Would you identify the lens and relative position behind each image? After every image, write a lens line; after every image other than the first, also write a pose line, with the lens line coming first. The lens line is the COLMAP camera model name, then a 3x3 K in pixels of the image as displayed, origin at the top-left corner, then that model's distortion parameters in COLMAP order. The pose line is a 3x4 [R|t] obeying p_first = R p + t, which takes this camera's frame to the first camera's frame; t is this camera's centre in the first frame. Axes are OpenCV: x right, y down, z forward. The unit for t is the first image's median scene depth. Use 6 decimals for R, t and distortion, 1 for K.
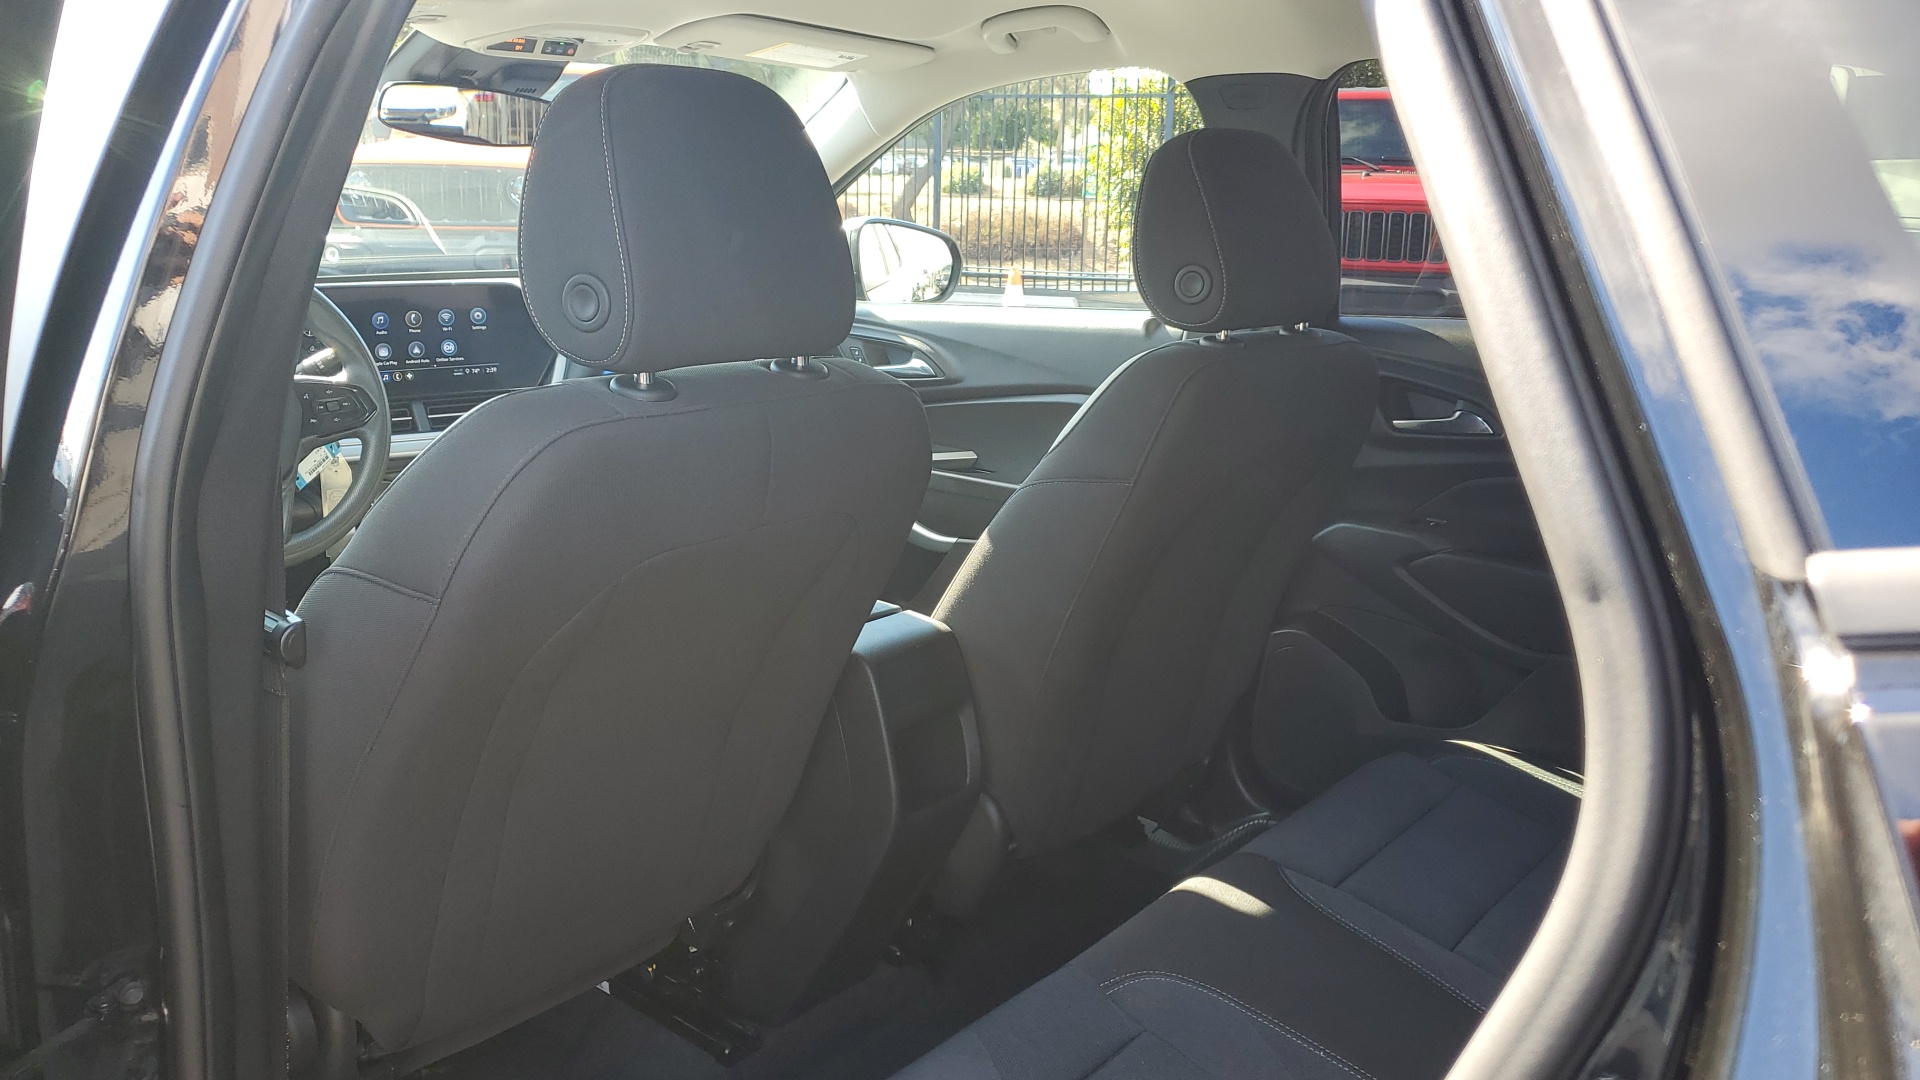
lens RADIAL K [[1544.4, 0, 955.6], [0, 1544.4, 549.9], [0, 0, 1]] dist [0.065411, -0.108324]
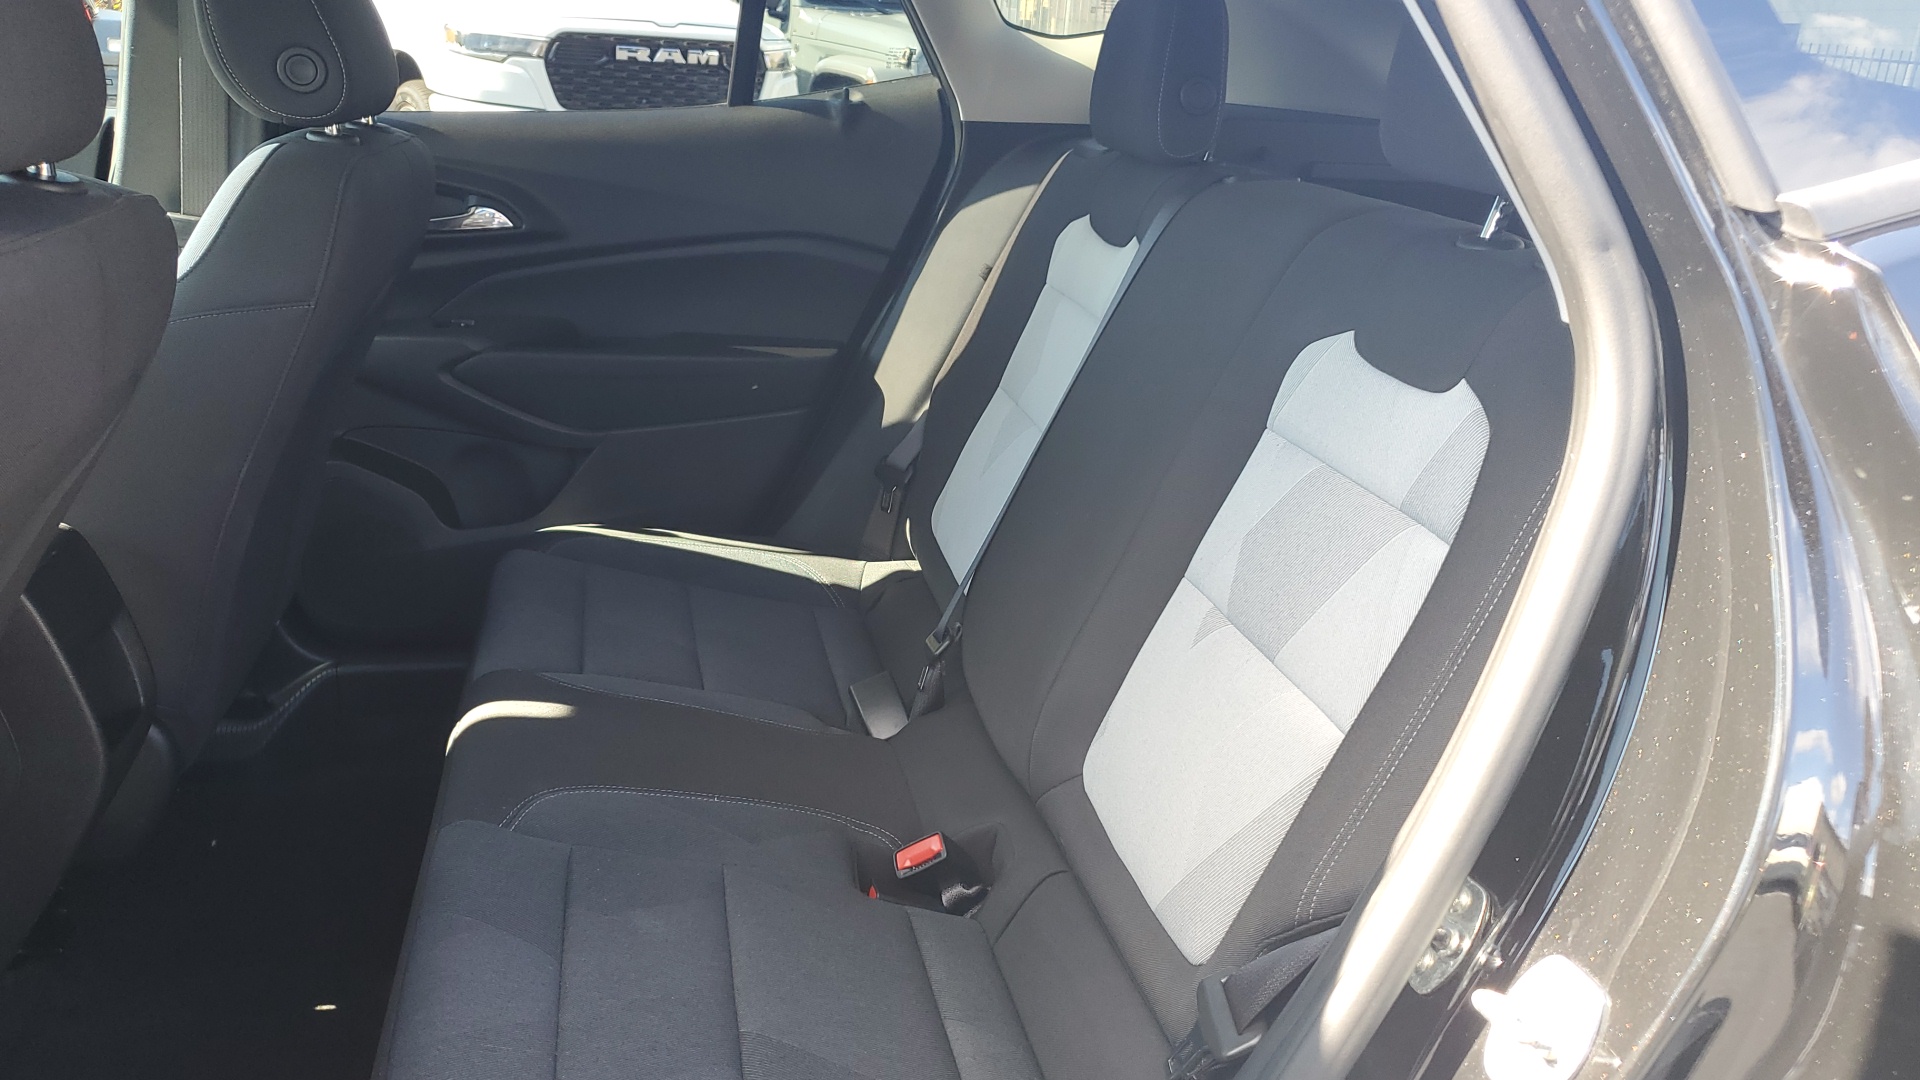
lens RADIAL K [[1544.4, 0, 955.6], [0, 1544.4, 549.9], [0, 0, 1]] dist [0.065411, -0.108324]
pose [[0.562323, -0.235506, 0.792672, -0.853645], [0.143063, 0.971839, 0.187248, -0.045956], [-0.814448, 0.008108, 0.580180, 0.428904]]
